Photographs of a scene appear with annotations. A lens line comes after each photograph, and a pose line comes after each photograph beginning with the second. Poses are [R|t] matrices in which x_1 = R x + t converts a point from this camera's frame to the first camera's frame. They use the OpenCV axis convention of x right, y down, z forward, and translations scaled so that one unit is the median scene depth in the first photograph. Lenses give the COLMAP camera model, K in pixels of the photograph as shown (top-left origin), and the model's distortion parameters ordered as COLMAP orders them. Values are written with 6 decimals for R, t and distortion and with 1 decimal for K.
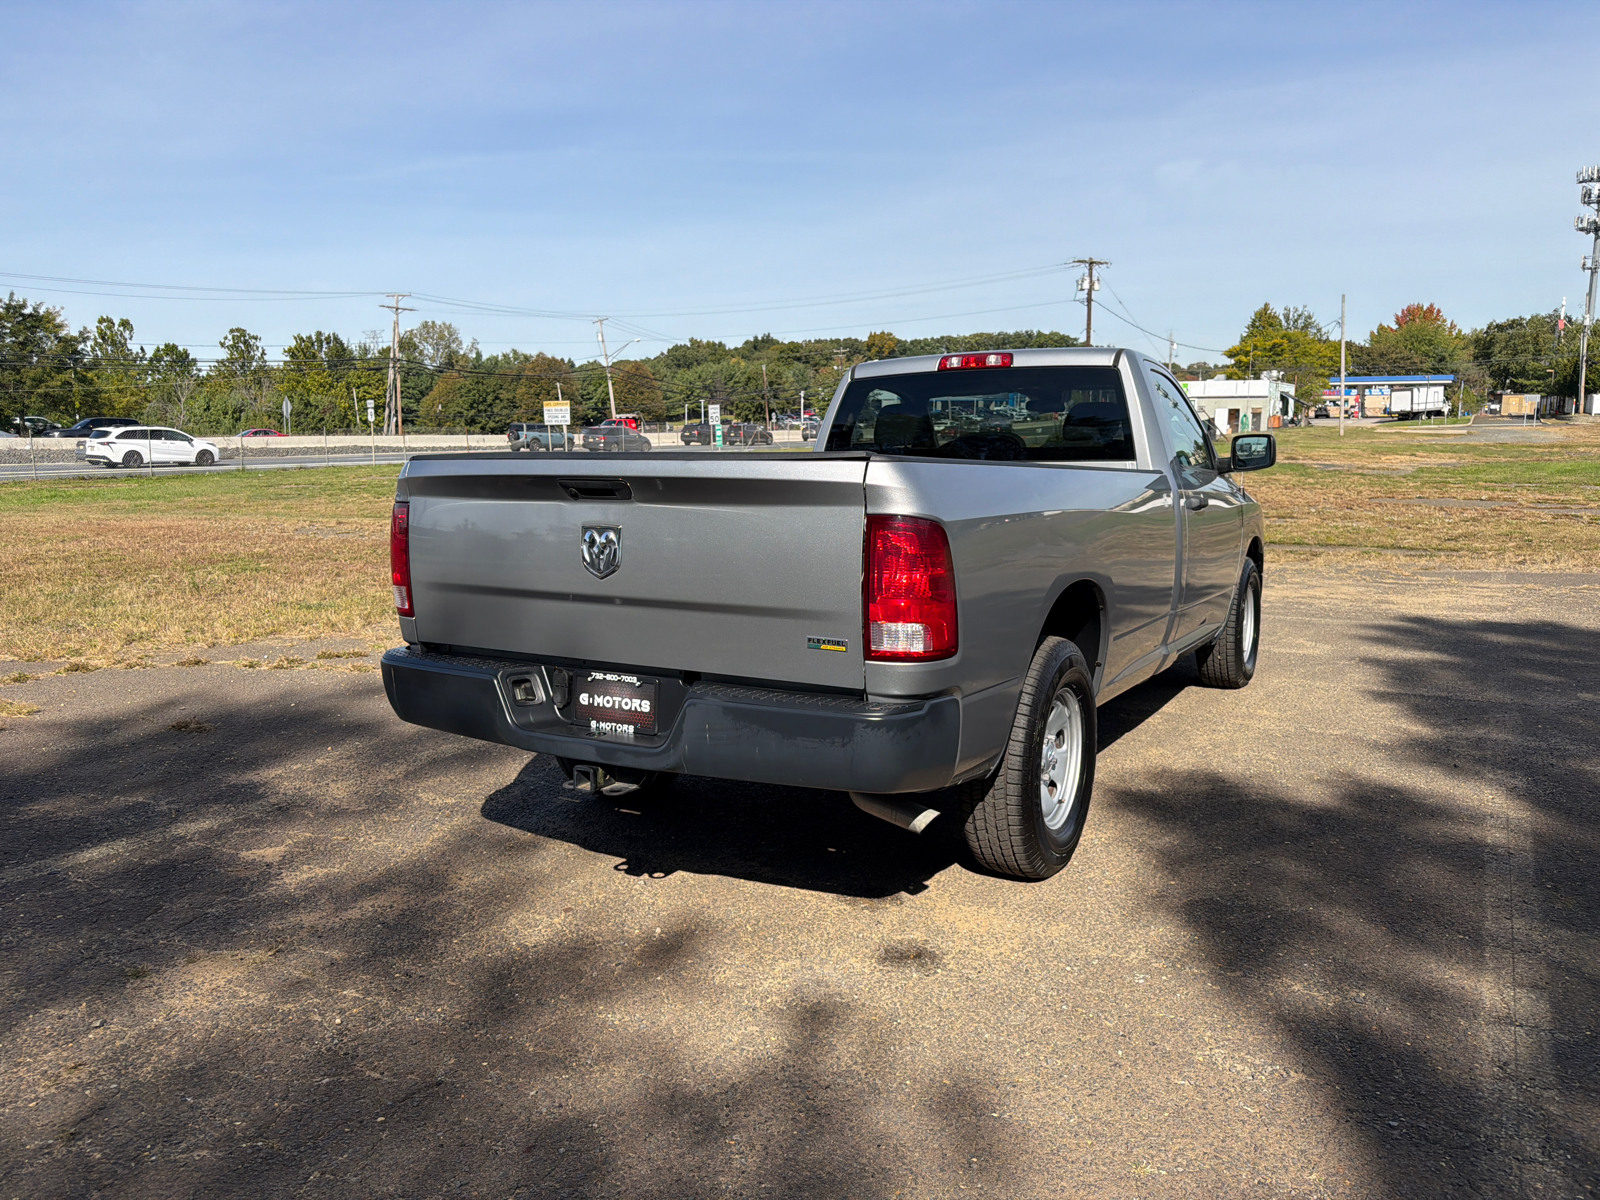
lens RADIAL K [[1133.5, 0, 790.7], [0, 1133.5, 616.2], [0, 0, 1]] dist [0.090898, -0.111154]
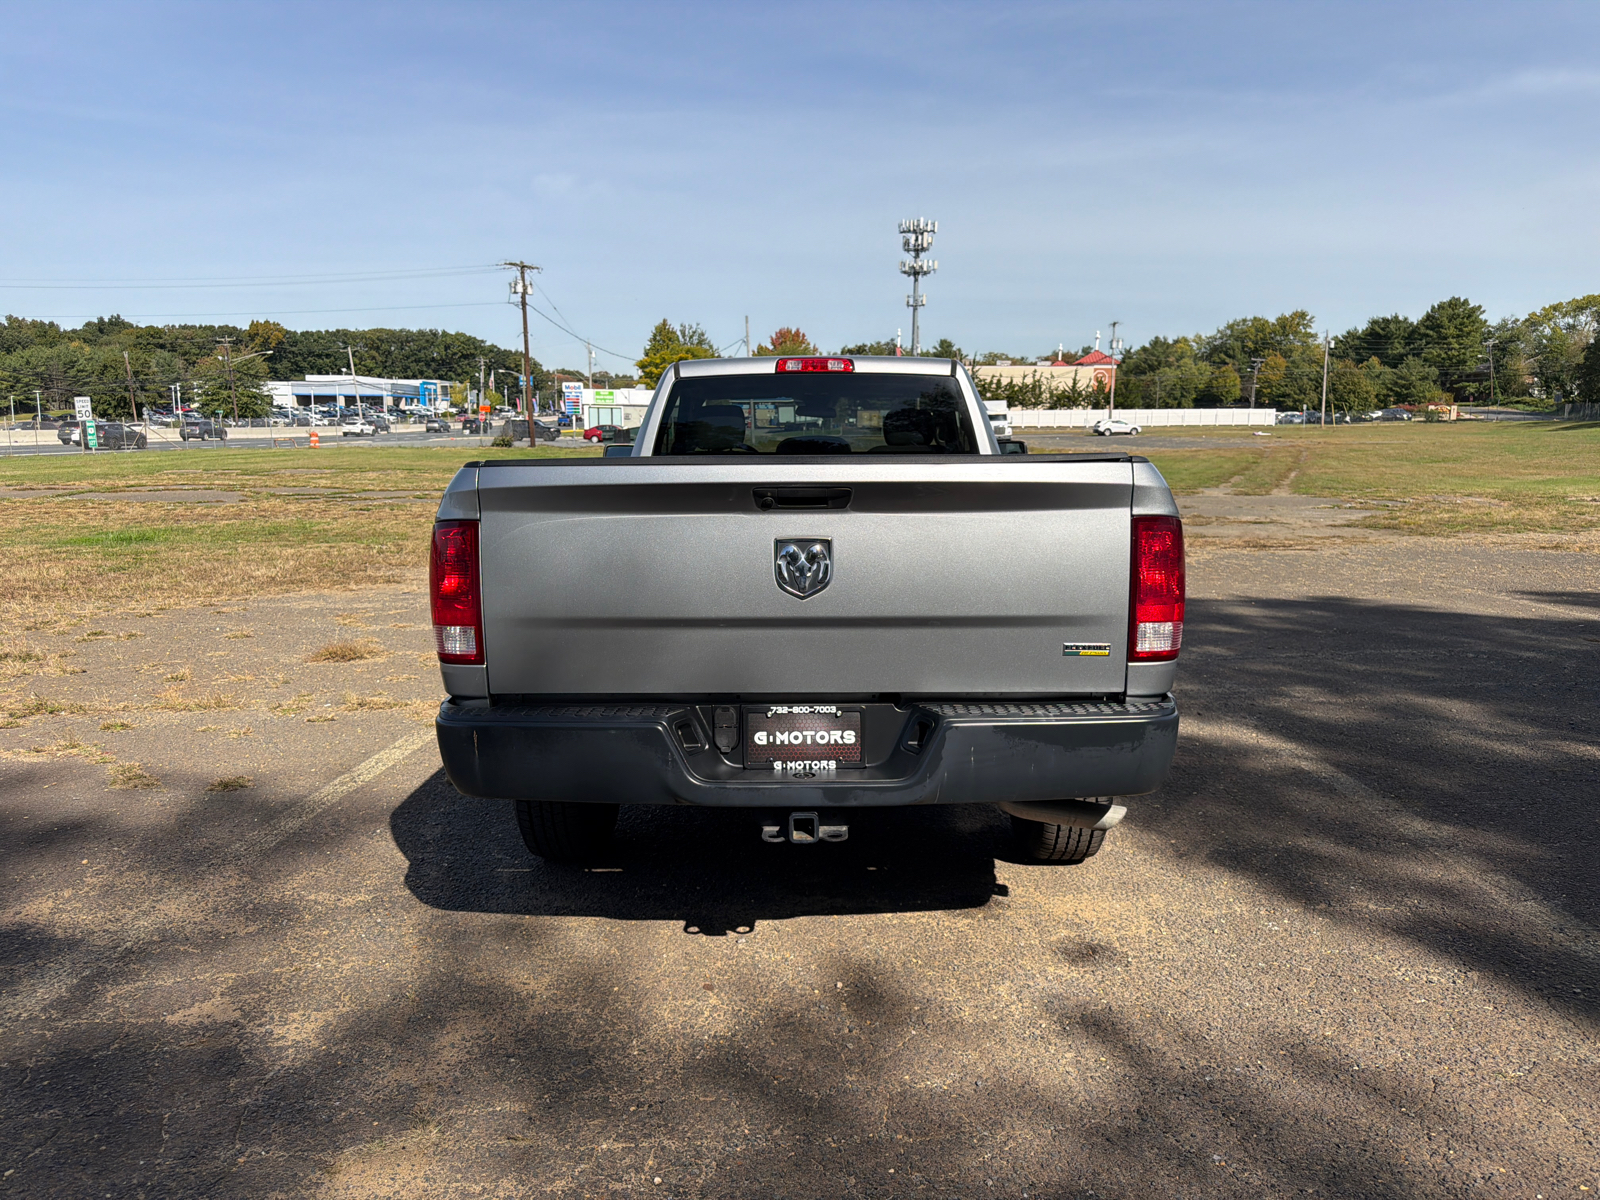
lens RADIAL K [[1139.9, 0, 796.7], [0, 1139.9, 619.5], [0, 0, 1]] dist [0.071590, -0.098049]
pose [[0.870354, -0.069974, 0.487430, -0.322671], [0.070383, 0.997366, 0.017503, -0.017506], [-0.487371, 0.019073, 0.872986, 0.123856]]
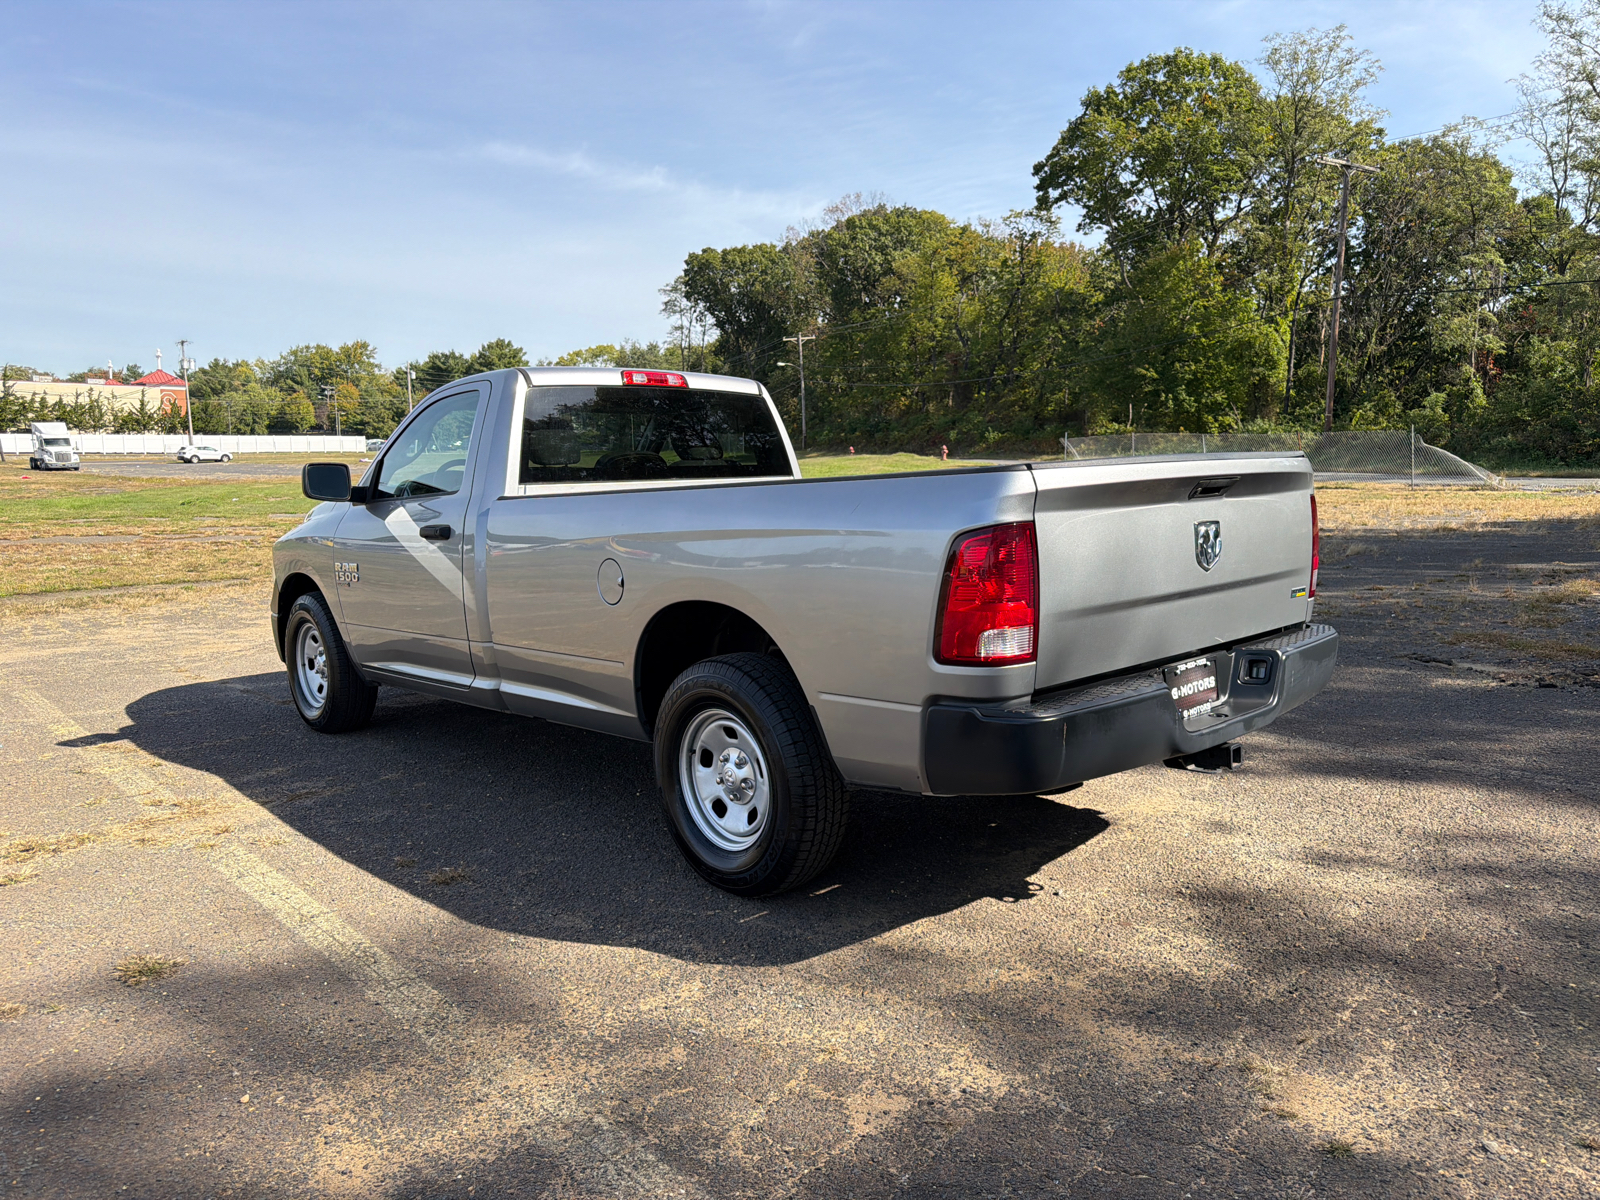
lens RADIAL K [[1139.9, 0, 796.7], [0, 1139.9, 619.5], [0, 0, 1]] dist [0.071590, -0.098049]
pose [[0.270334, -0.127973, 0.954224, -0.702625], [0.158489, 0.983520, 0.087002, -0.077003], [-0.949632, 0.127714, 0.286161, 0.569709]]
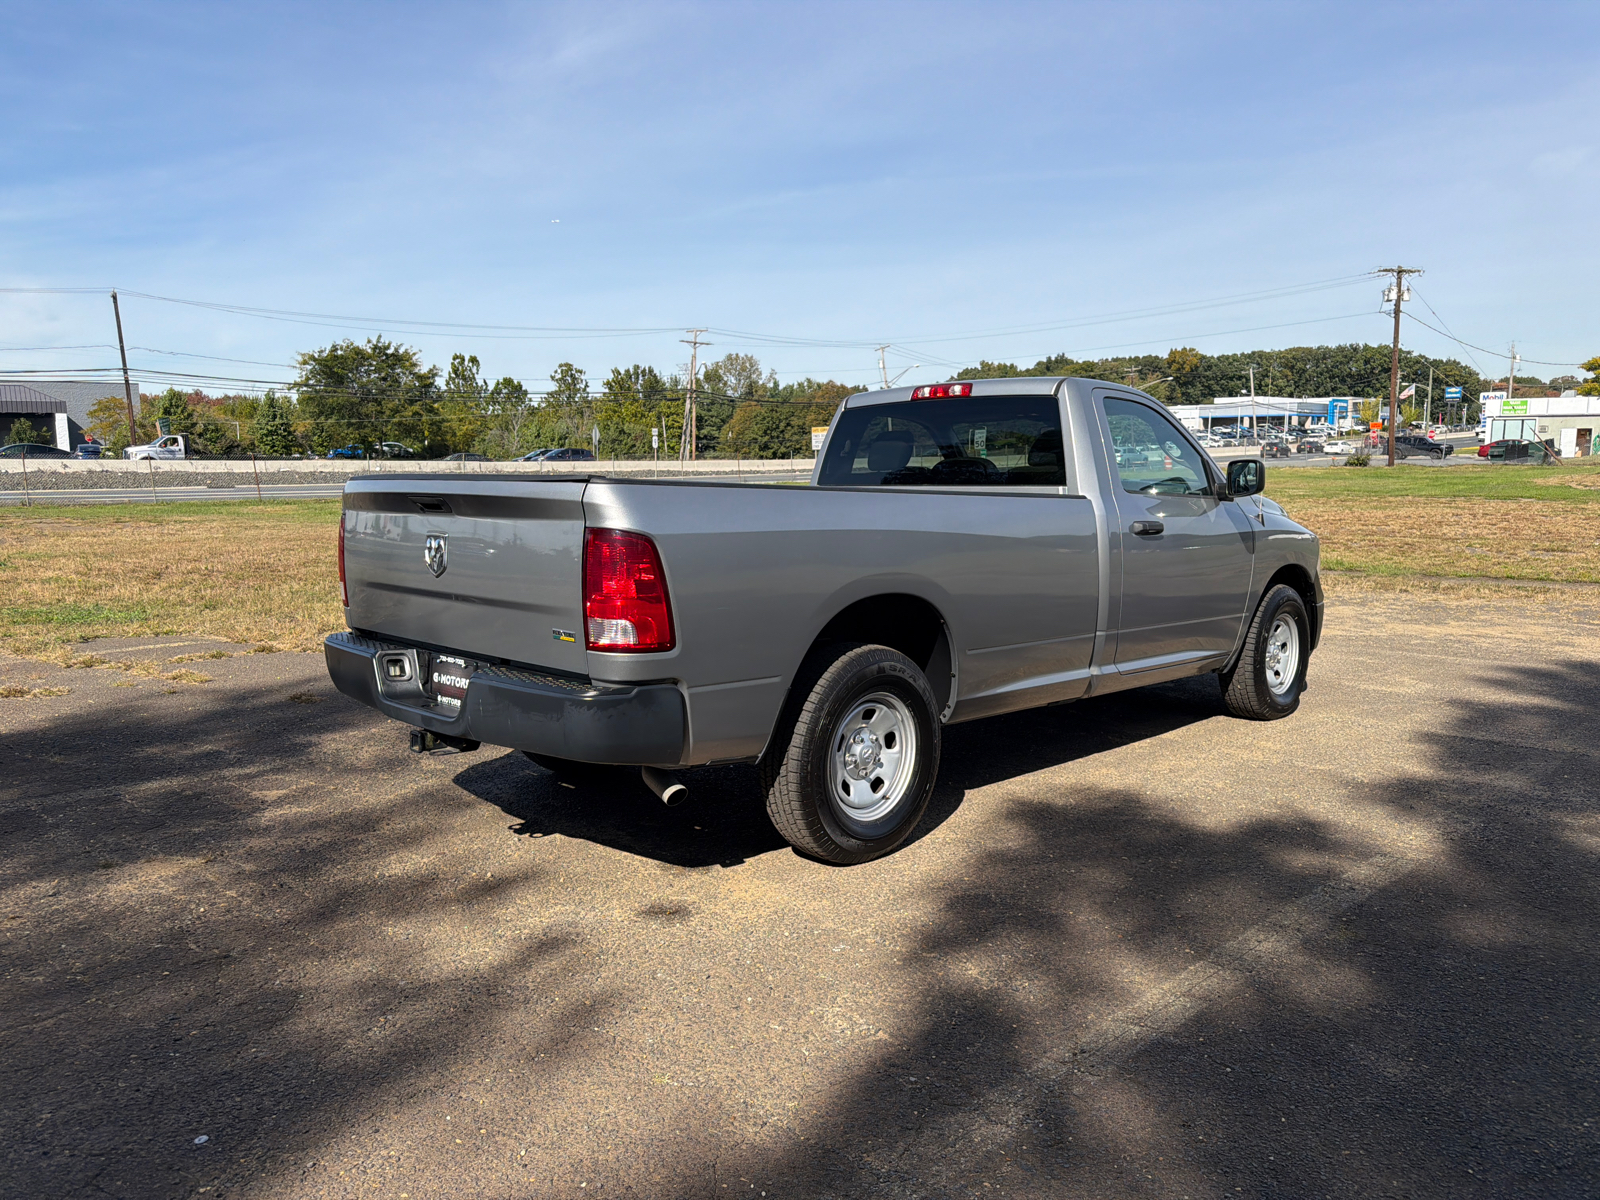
lens RADIAL K [[1139.9, 0, 796.7], [0, 1139.9, 619.5], [0, 0, 1]] dist [0.071590, -0.098049]
pose [[0.968064, 0.035559, -0.248169, 0.275290], [-0.039848, 0.999130, -0.012280, 0.006184], [0.247516, 0.021777, 0.968639, -0.051061]]
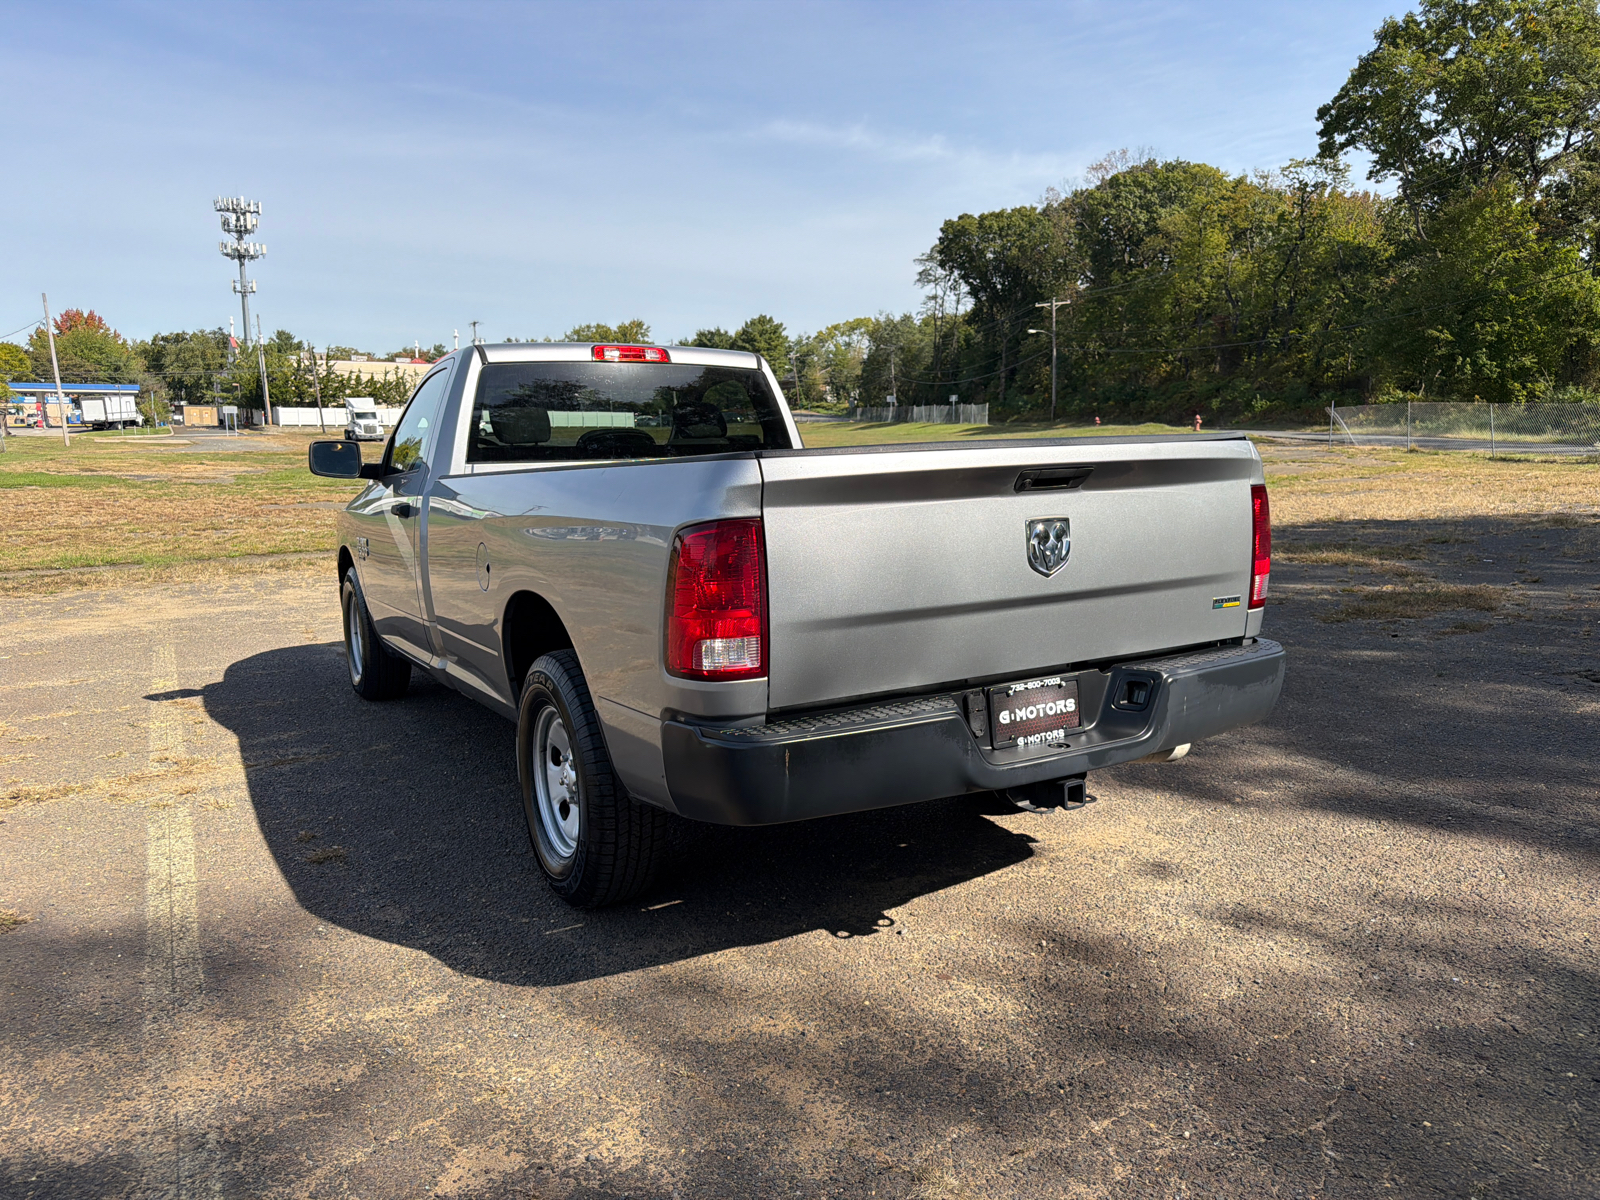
lens RADIAL K [[1139.9, 0, 796.7], [0, 1139.9, 619.5], [0, 0, 1]] dist [0.071590, -0.098049]
pose [[0.480272, -0.136750, 0.866394, -0.570781], [0.142483, 0.986815, 0.076774, -0.052623], [-0.865469, 0.086574, 0.493424, 0.387963]]
